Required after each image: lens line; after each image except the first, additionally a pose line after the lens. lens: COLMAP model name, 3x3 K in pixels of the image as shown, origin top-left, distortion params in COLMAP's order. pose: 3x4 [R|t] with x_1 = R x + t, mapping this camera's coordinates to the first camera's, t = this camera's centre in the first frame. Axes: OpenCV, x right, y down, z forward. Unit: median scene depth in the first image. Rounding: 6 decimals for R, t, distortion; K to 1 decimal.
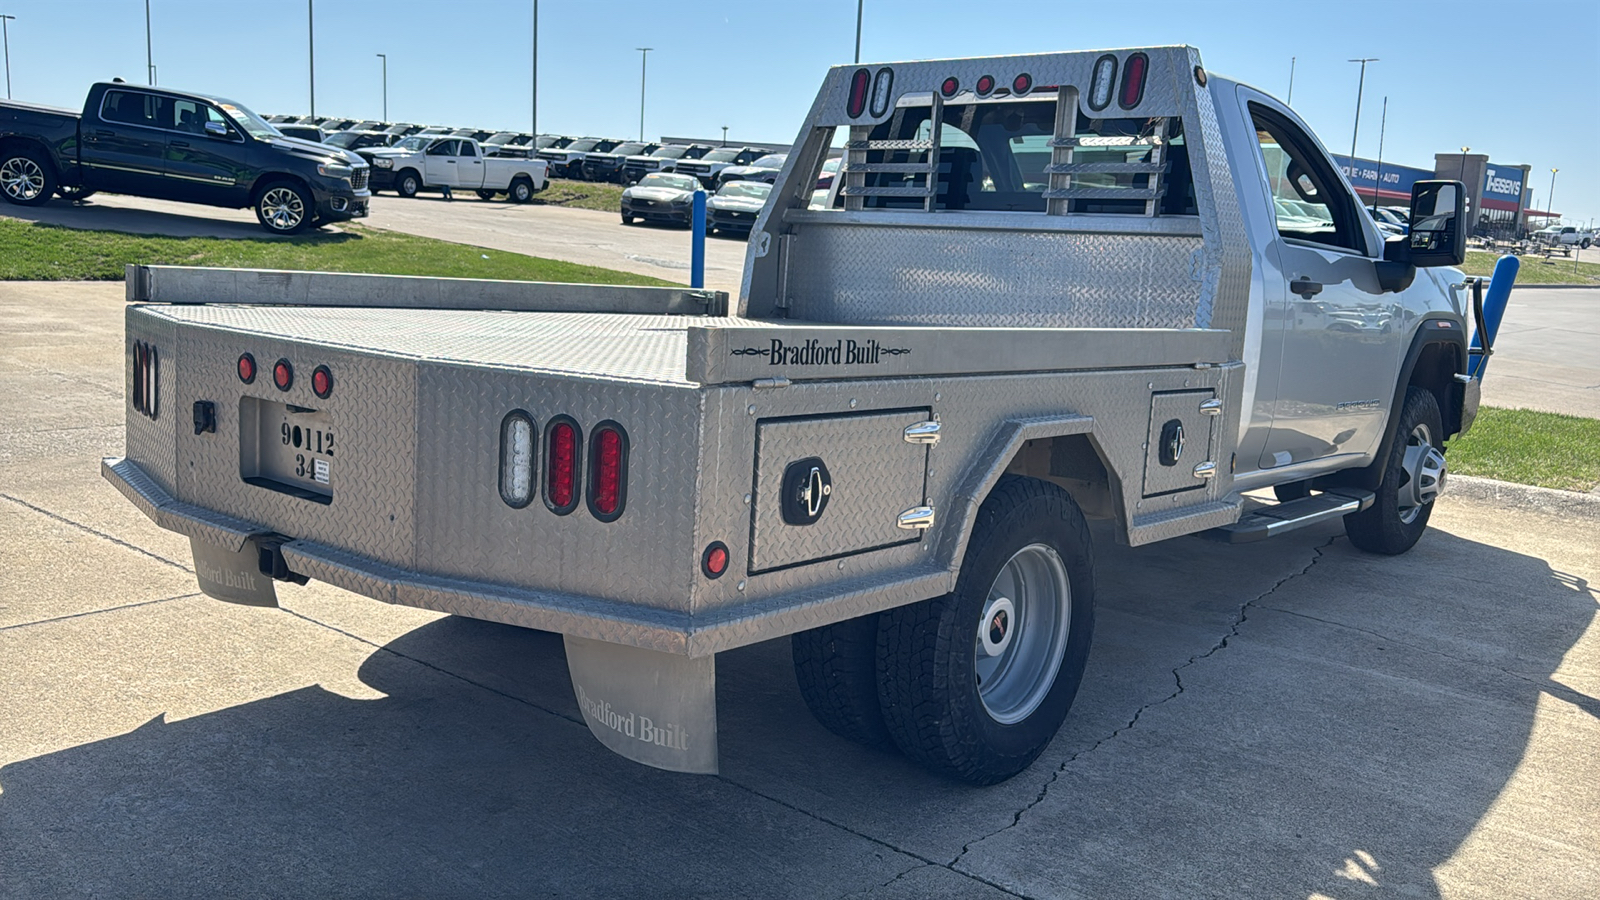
lens RADIAL K [[1364.7, 0, 800.0], [0, 1364.7, 450.0], [0, 0, 1]] dist [0.179087, -0.379984]
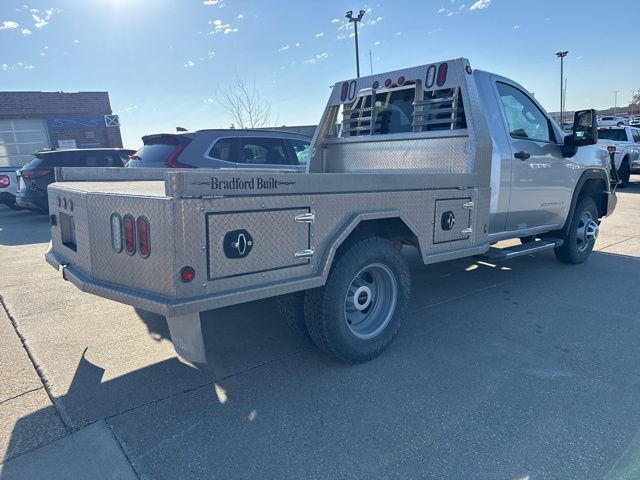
lens RADIAL K [[448.6, 0, 320.0], [0, 448.6, 240.0], [0, 0, 1]] dist [0.063223, -0.001067]
pose [[0.985084, -0.019166, -0.171003, 0.197470], [0.023005, 0.999525, 0.020497, 0.007981], [0.170529, -0.024125, 0.985057, 0.198025]]
